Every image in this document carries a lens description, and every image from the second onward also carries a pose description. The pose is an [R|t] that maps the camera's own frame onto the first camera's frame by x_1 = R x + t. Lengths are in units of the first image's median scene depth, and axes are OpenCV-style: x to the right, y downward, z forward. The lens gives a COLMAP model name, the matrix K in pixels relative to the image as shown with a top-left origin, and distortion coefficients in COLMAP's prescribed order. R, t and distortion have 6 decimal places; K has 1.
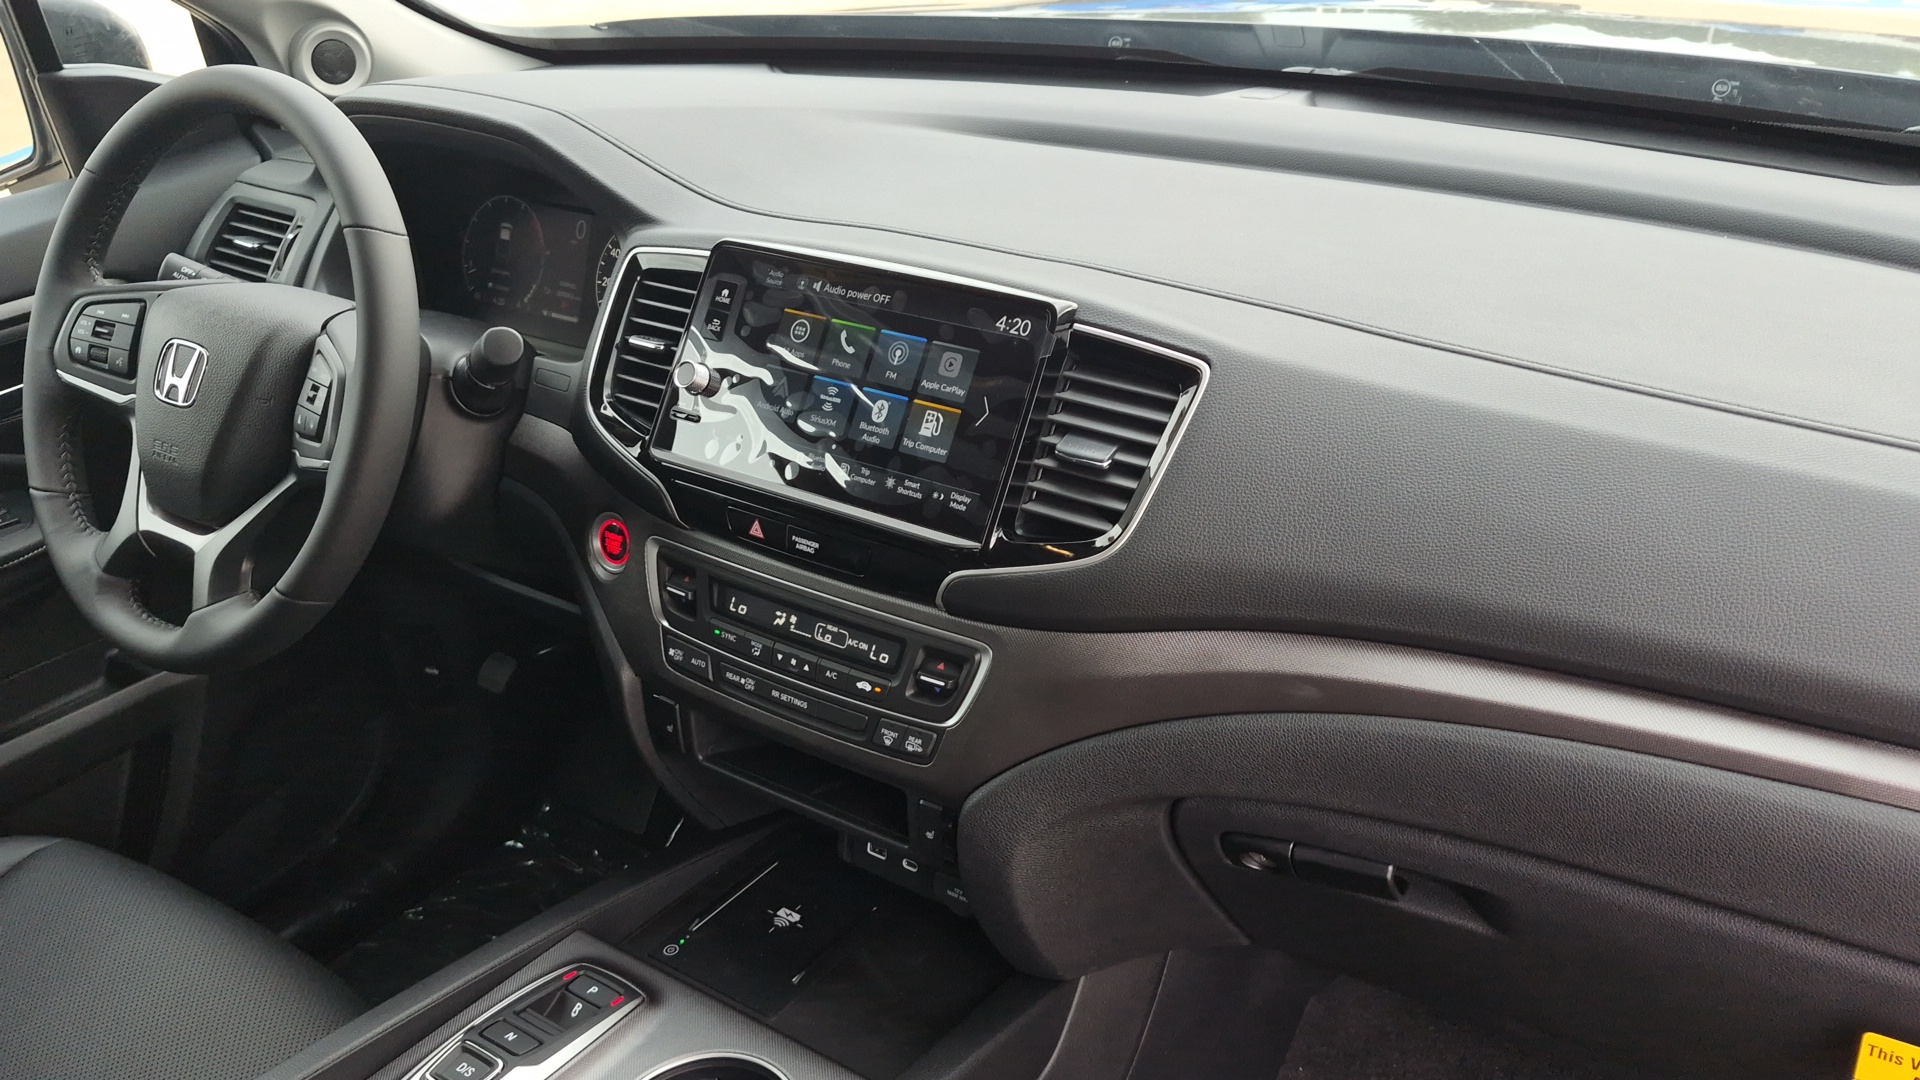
lens RADIAL K [[1708.7, 0, 970.6], [0, 1708.7, 538.2], [0, 0, 1]] dist [0.044596, -0.011146]
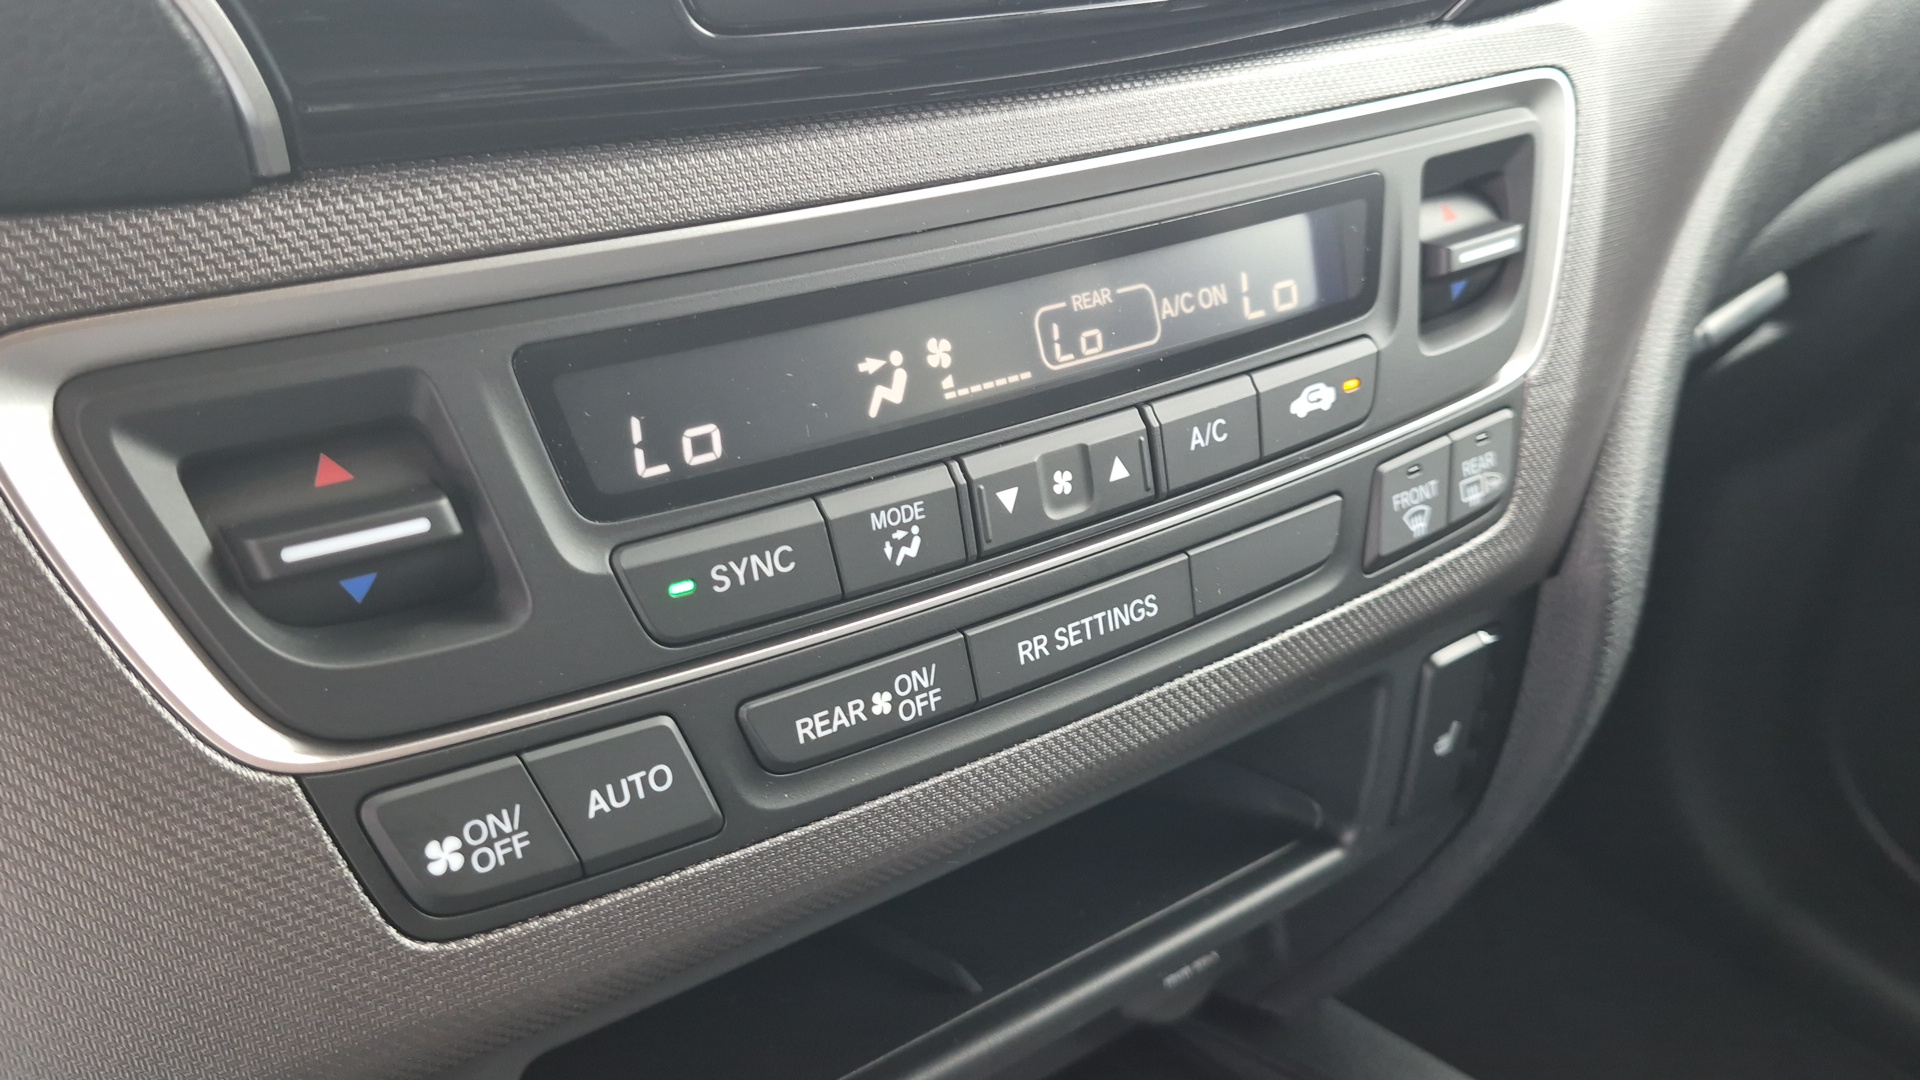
lens RADIAL K [[1708.7, 0, 958.9], [0, 1708.7, 525.9], [0, 0, 1]] dist [0.044596, -0.011146]
pose [[0.286821, -0.386315, 0.876638, -0.332100], [0.384252, 0.884642, 0.264121, 0.006147], [-0.877545, 0.261094, 0.402175, 0.921536]]
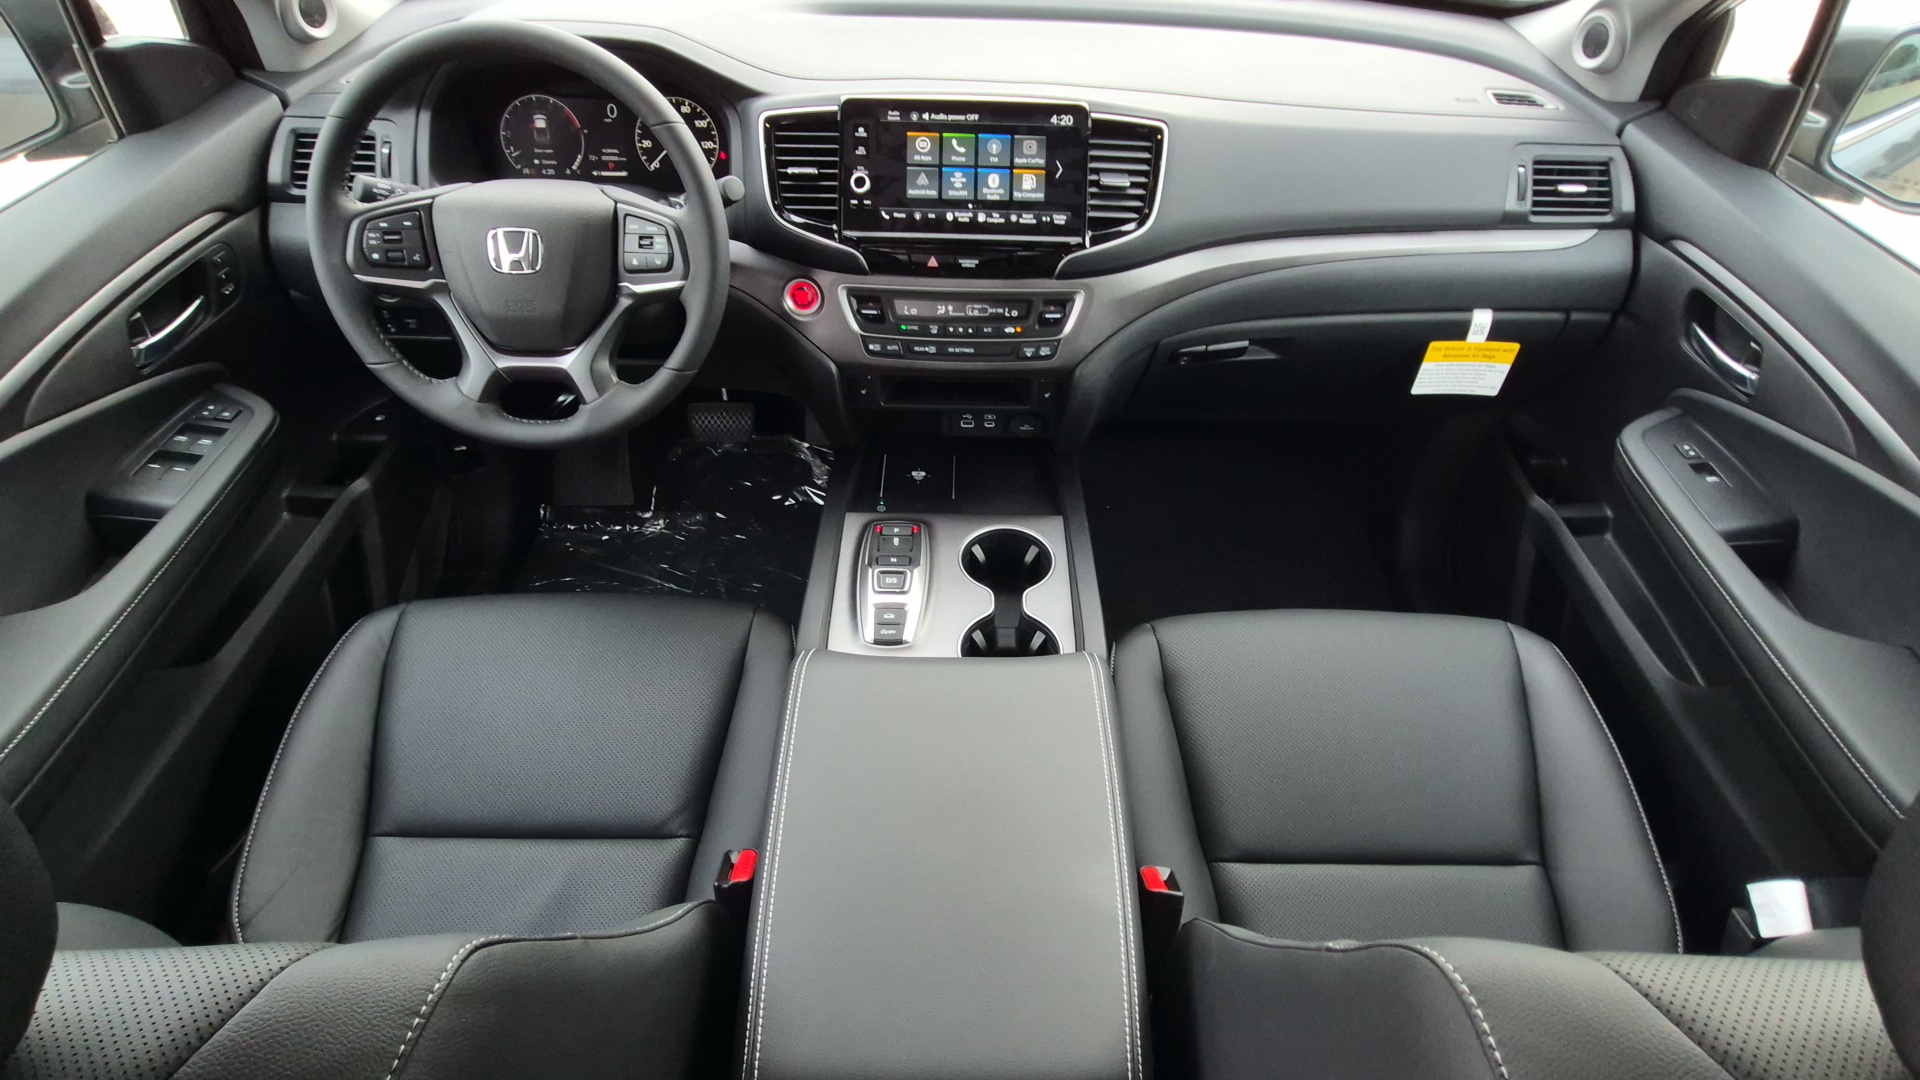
lens RADIAL K [[970.0, 0, 979.0], [0, 970.0, 511.9], [0, 0, 1]] dist [-0.006353, -0.001584]
pose [[0.800033, -0.349413, 0.487706, -0.679371], [0.208582, 0.924184, 0.319965, -0.079308], [-0.562530, -0.154256, 0.812259, 0.098027]]
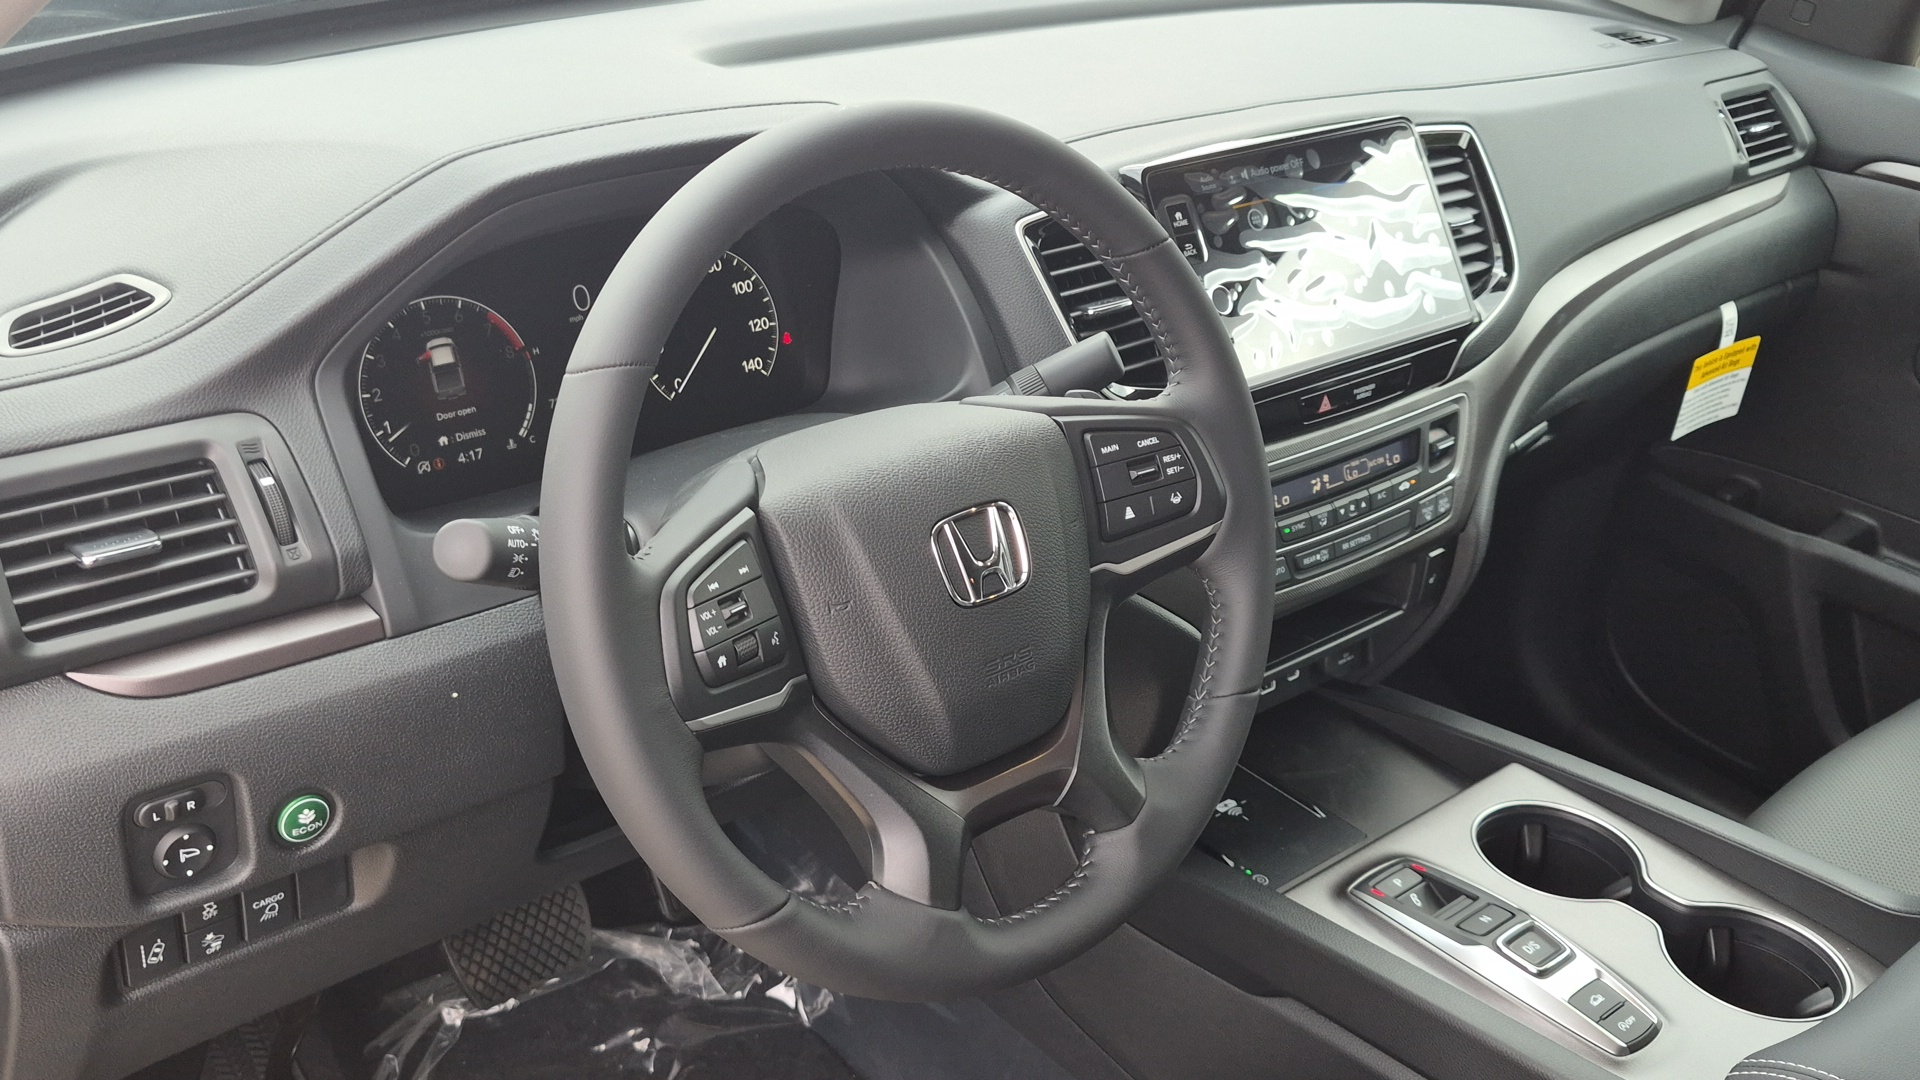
lens RADIAL K [[1806.0, 0, 956.5], [0, 1806.0, 549.7], [0, 0, 1]] dist [0.076297, 0.000000]
pose [[0.225083, -0.404071, 0.886602, -1.196746], [0.363728, 0.879016, 0.308273, -0.351600], [-0.903902, 0.253095, 0.344824, 0.844139]]
